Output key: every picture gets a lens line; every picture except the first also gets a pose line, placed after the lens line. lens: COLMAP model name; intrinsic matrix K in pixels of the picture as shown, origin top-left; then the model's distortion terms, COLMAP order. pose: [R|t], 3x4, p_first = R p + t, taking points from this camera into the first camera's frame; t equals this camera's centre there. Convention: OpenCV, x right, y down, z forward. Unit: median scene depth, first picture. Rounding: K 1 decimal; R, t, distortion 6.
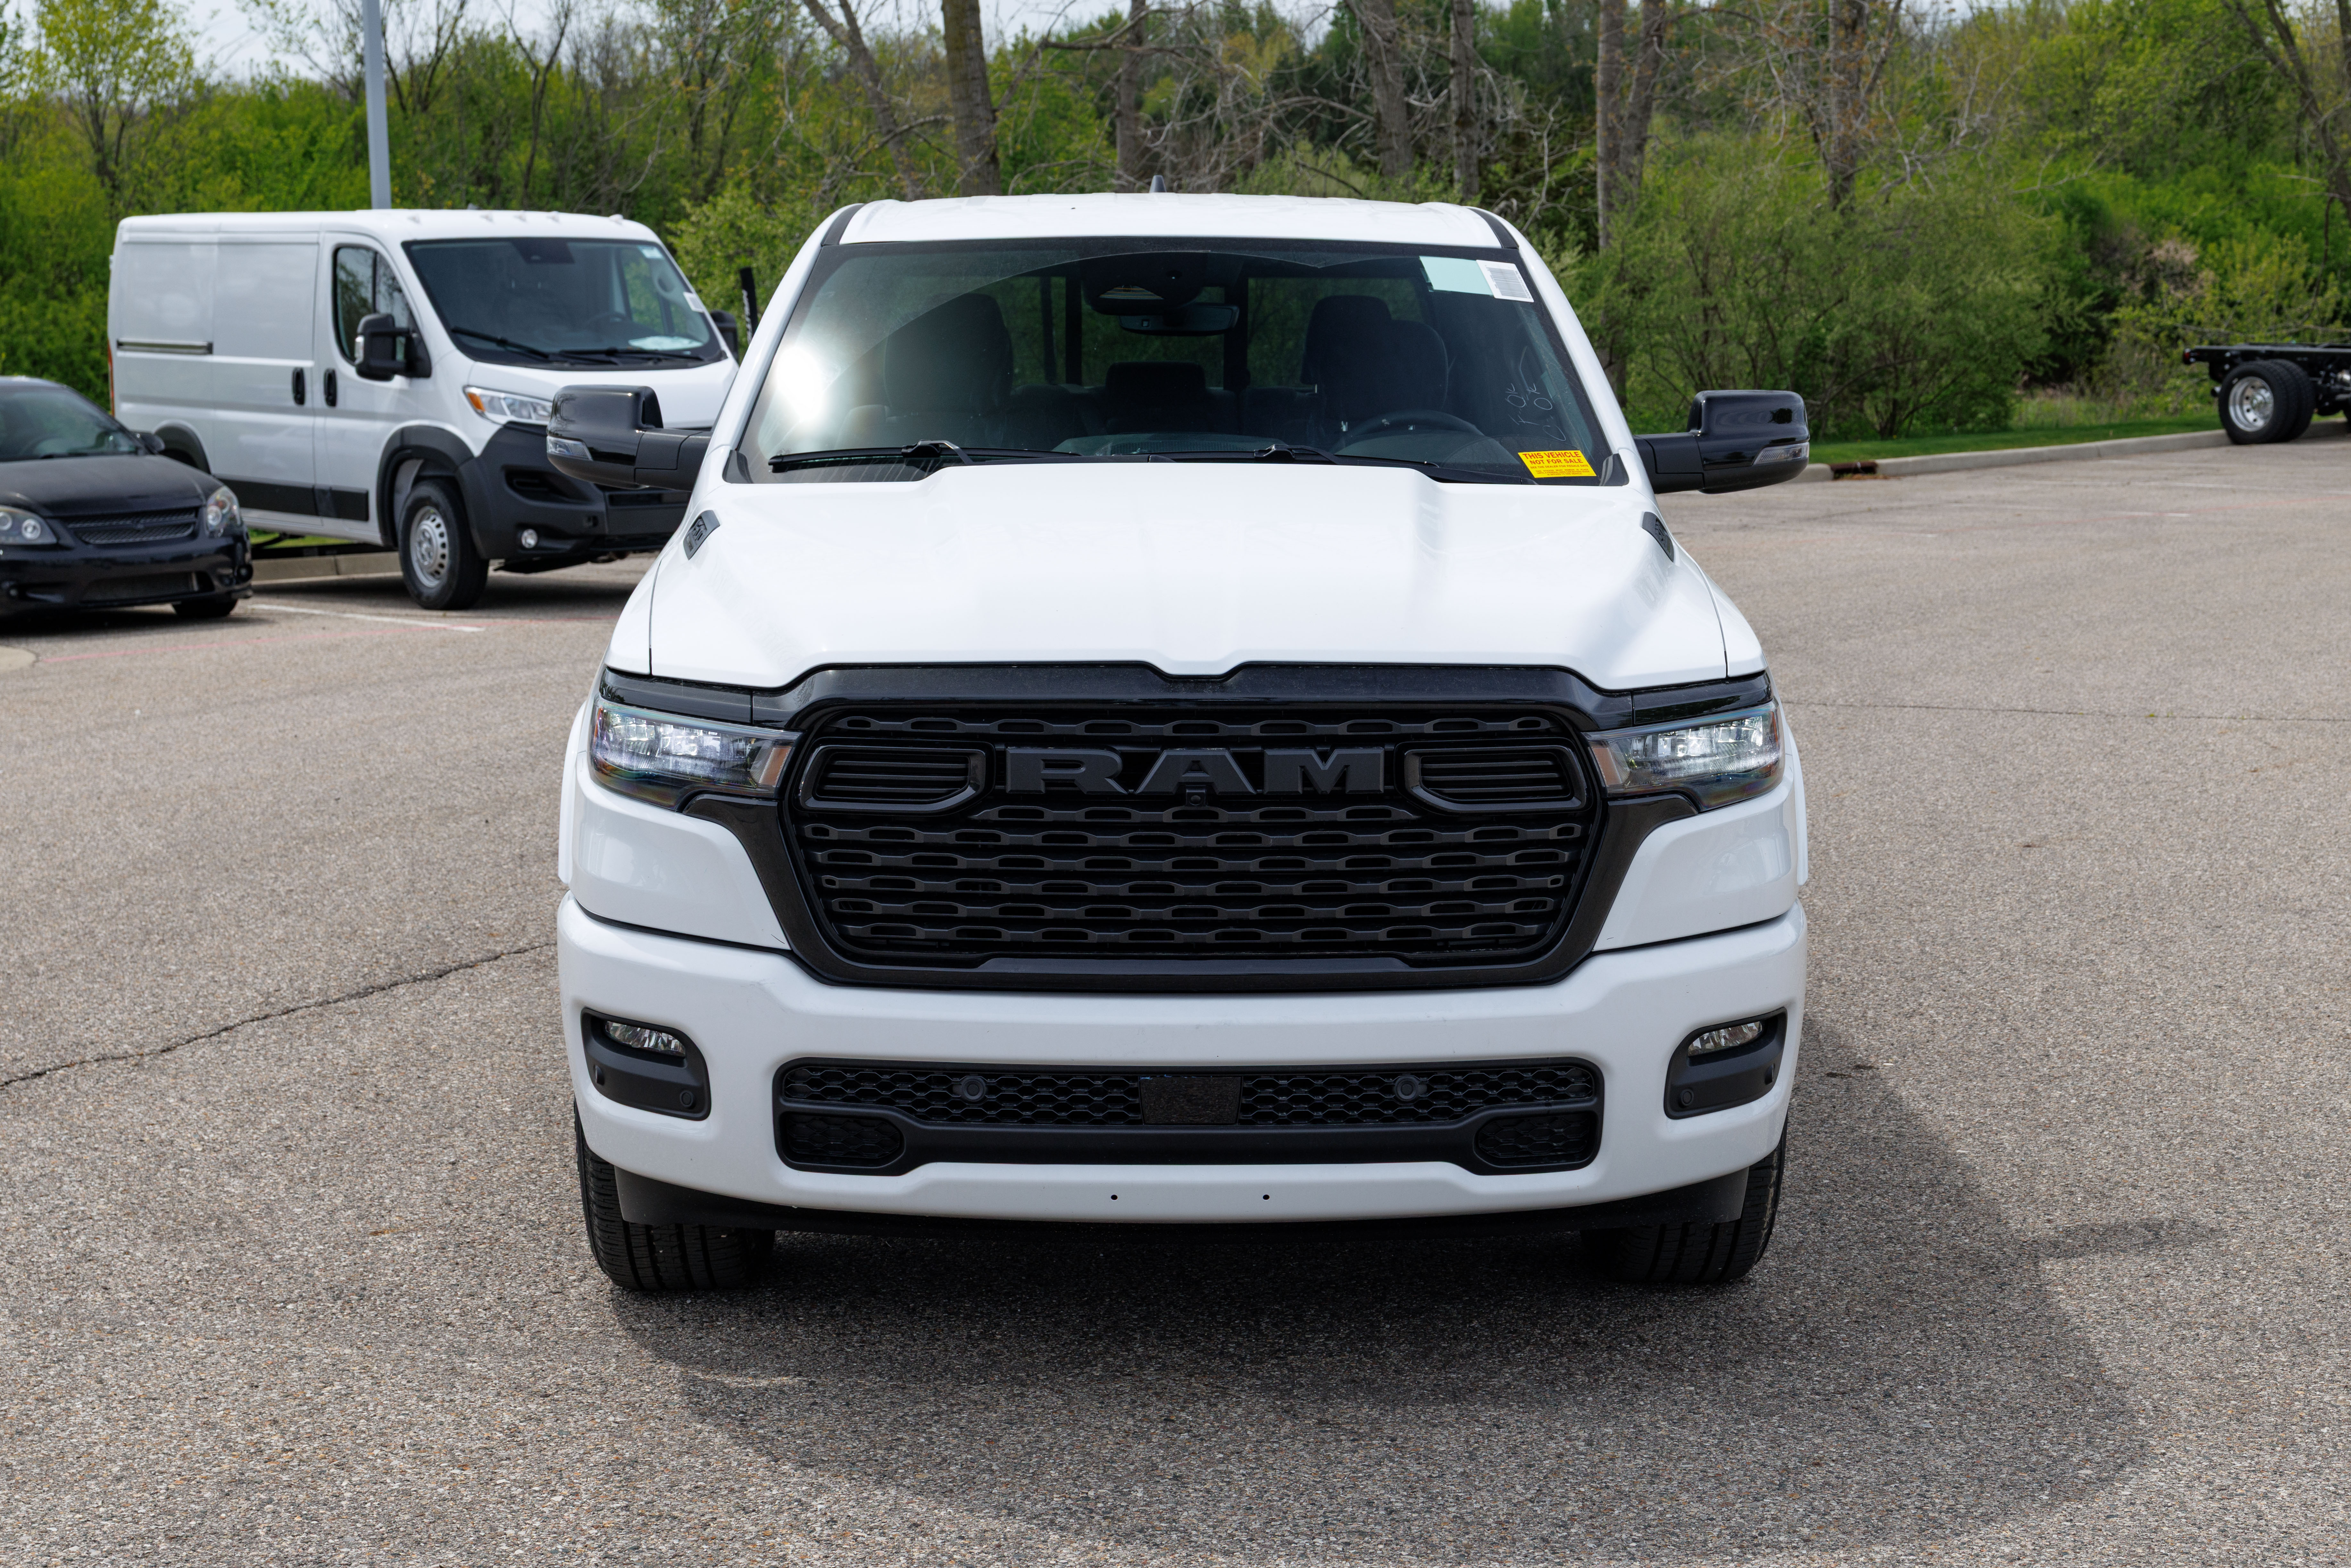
lens RADIAL K [[3712.8, 0, 1176.3], [0, 3712.8, 861.6], [0, 0, 1]] dist [-0.132370, 0.769727]
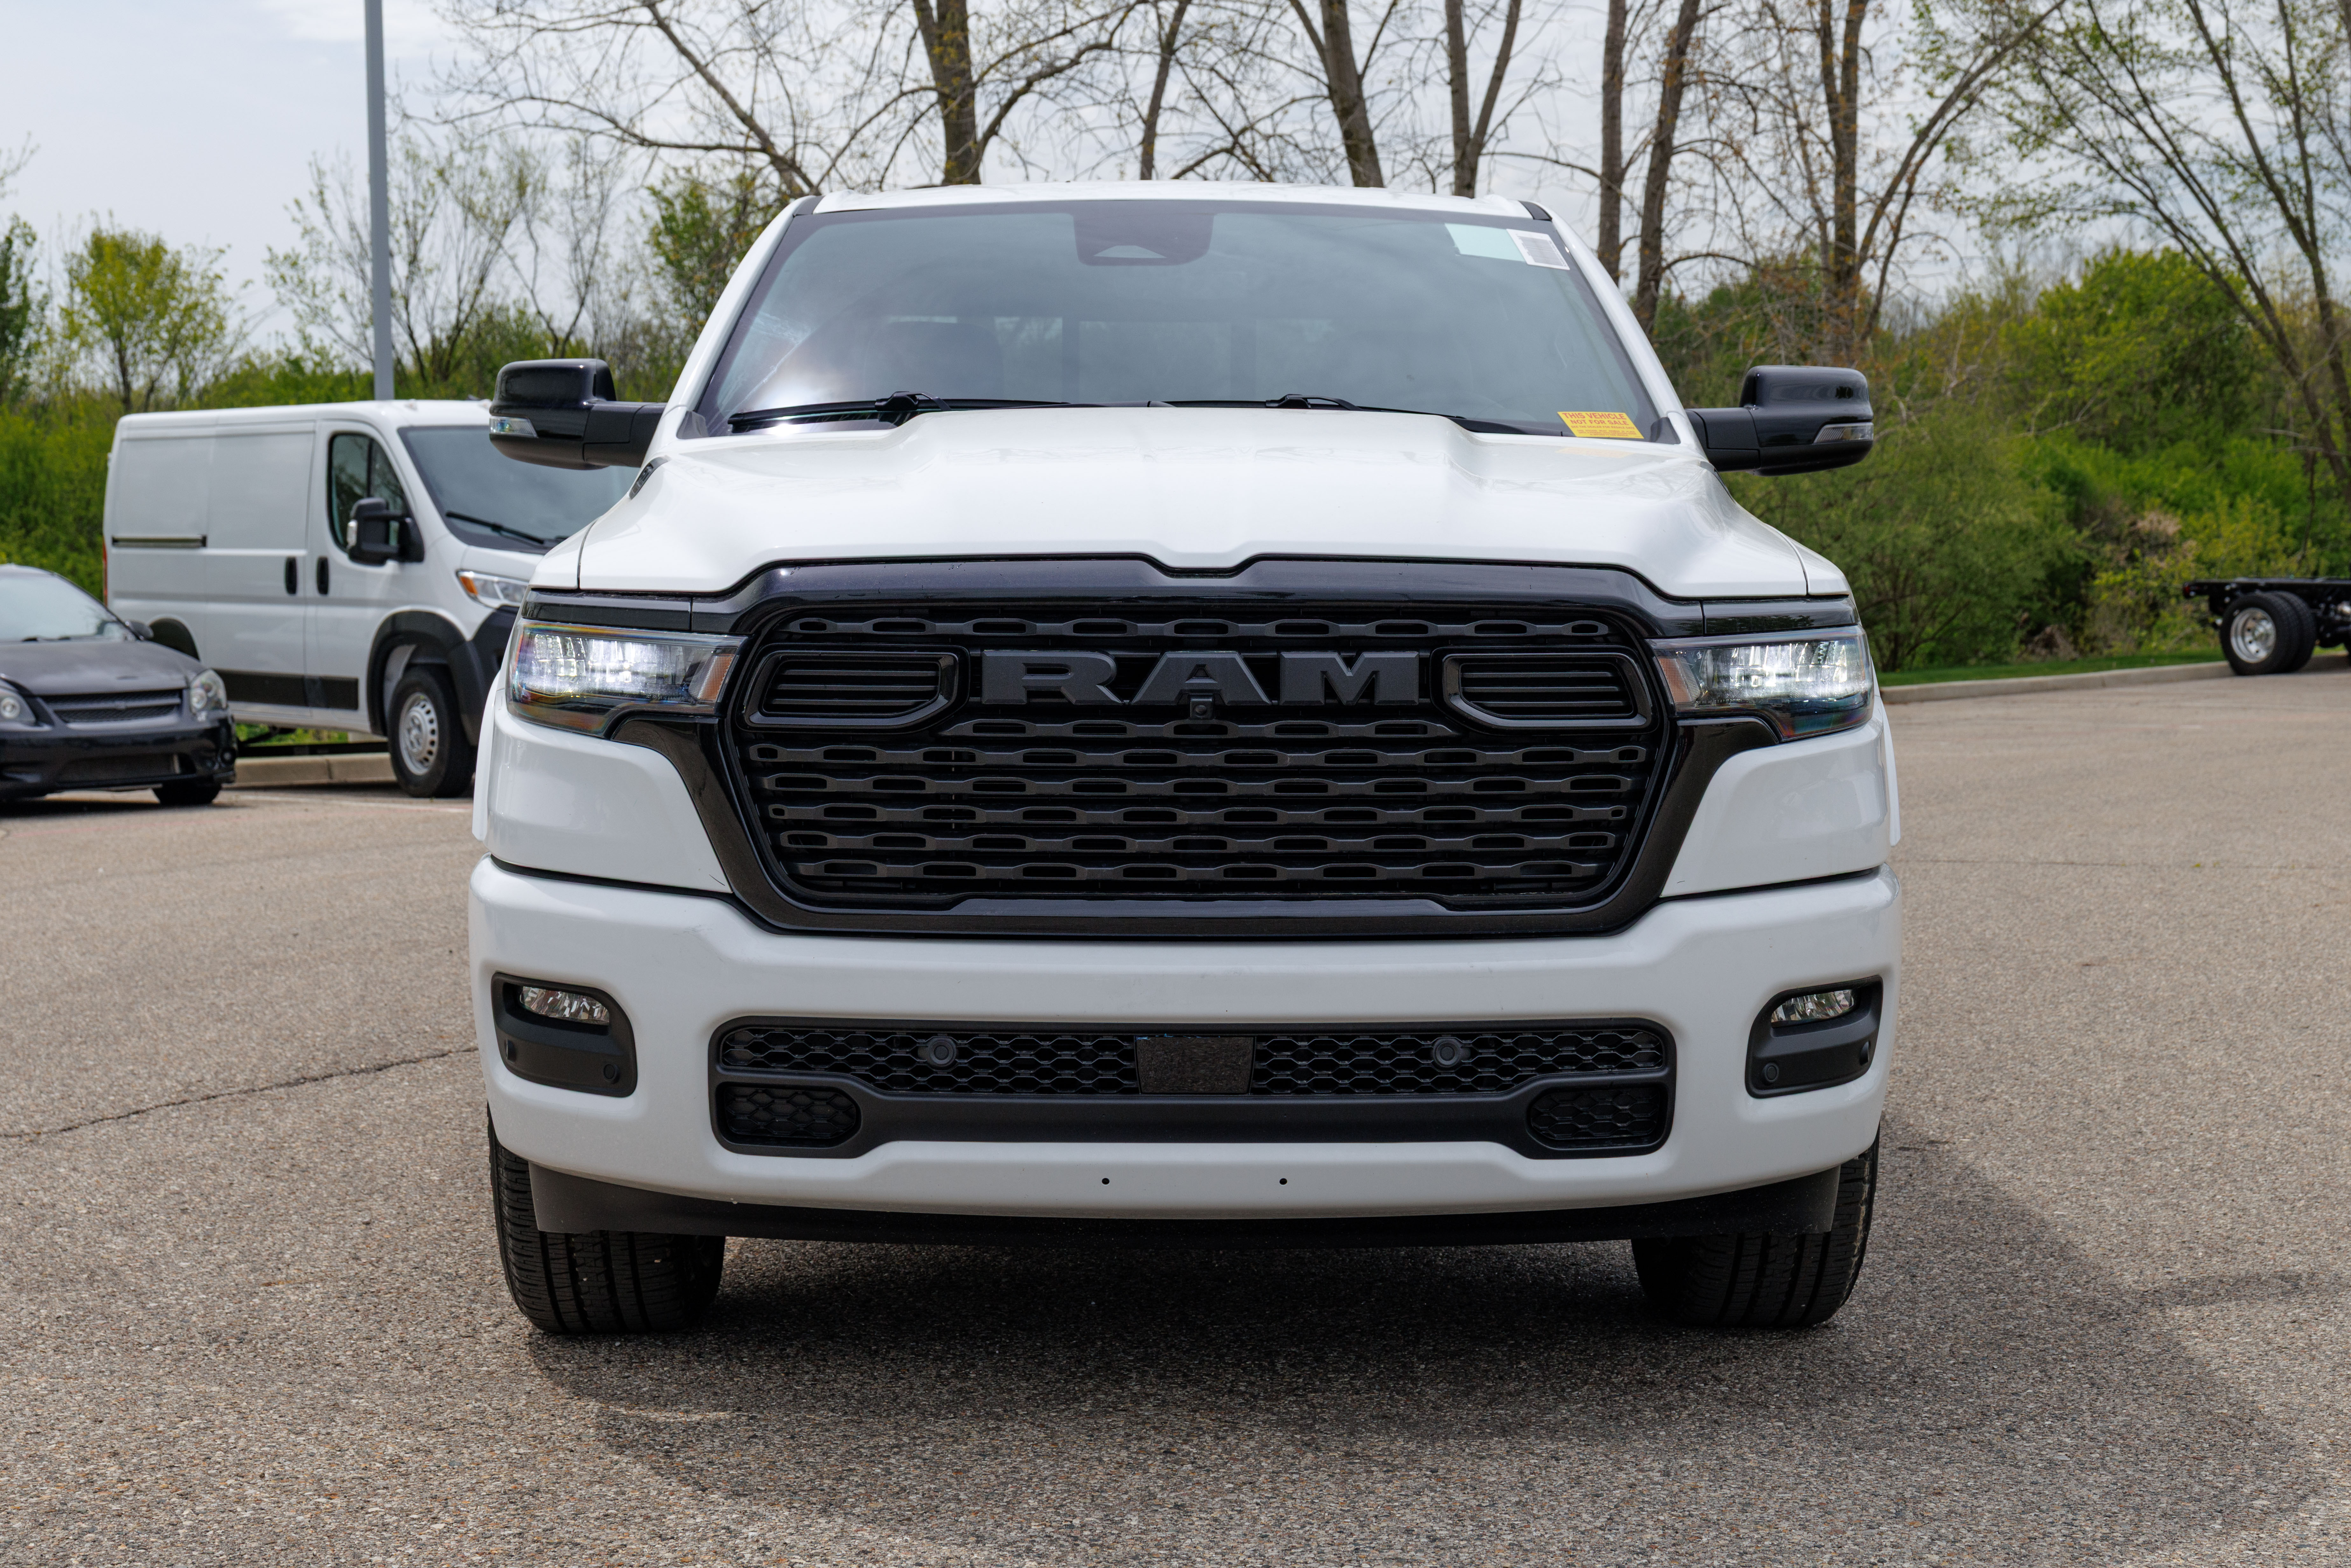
lens RADIAL K [[3657.3, 0, 1181.6], [0, 3657.3, 691.1], [0, 0, 1]] dist [-0.123831, 0.666567]
pose [[1.000000, 0.000943, 0.000124, 0.000491], [-0.000920, 0.992532, -0.121984, 0.075437], [-0.000238, 0.121984, 0.992532, 0.140943]]
